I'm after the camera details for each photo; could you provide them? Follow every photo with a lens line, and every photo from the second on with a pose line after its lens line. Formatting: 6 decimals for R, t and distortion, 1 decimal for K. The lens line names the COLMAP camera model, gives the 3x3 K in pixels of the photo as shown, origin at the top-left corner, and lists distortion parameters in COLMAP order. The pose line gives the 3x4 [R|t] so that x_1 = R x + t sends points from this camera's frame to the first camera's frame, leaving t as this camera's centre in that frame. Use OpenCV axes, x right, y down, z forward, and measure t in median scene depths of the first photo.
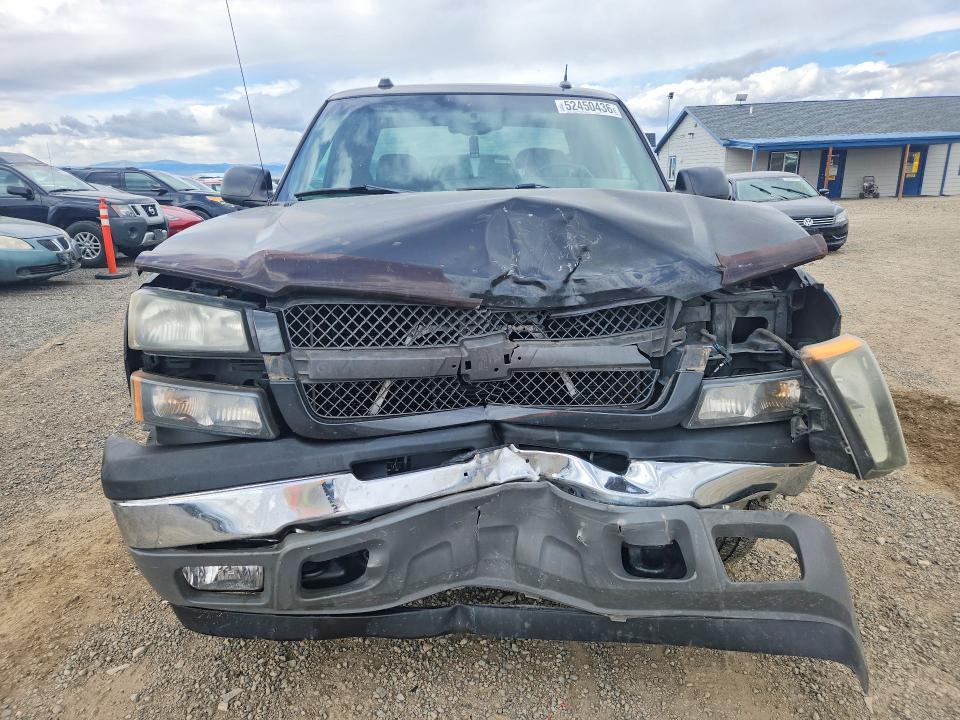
lens RADIAL K [[651.8, 0, 468.0], [0, 651.8, 358.1], [0, 0, 1]] dist [0.050504, -0.025709]
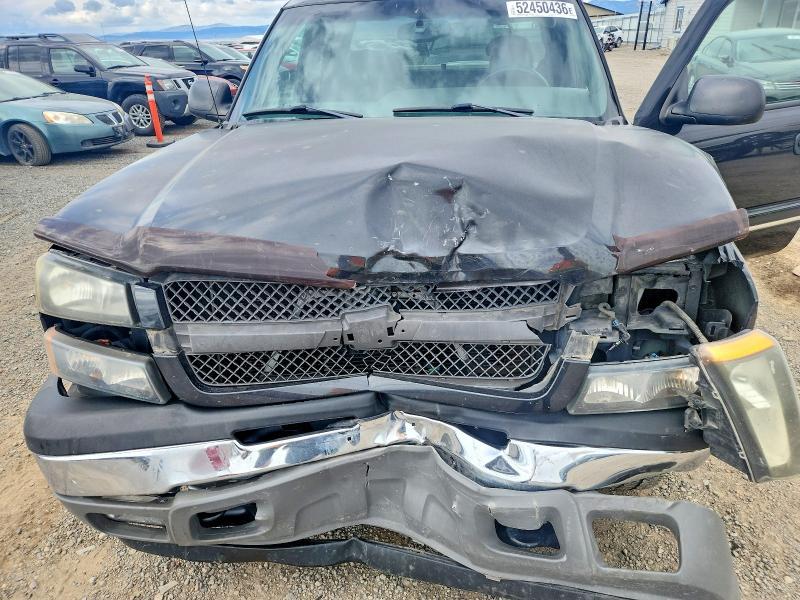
lens RADIAL K [[552.3, 0, 396.1], [0, 552.3, 300.8], [0, 0, 1]] dist [0.054262, -0.035919]
pose [[0.990260, 0.035452, -0.134642, 0.178633], [-0.011173, 0.984155, 0.176958, -0.191682], [0.138782, -0.173730, 0.974965, 0.186761]]
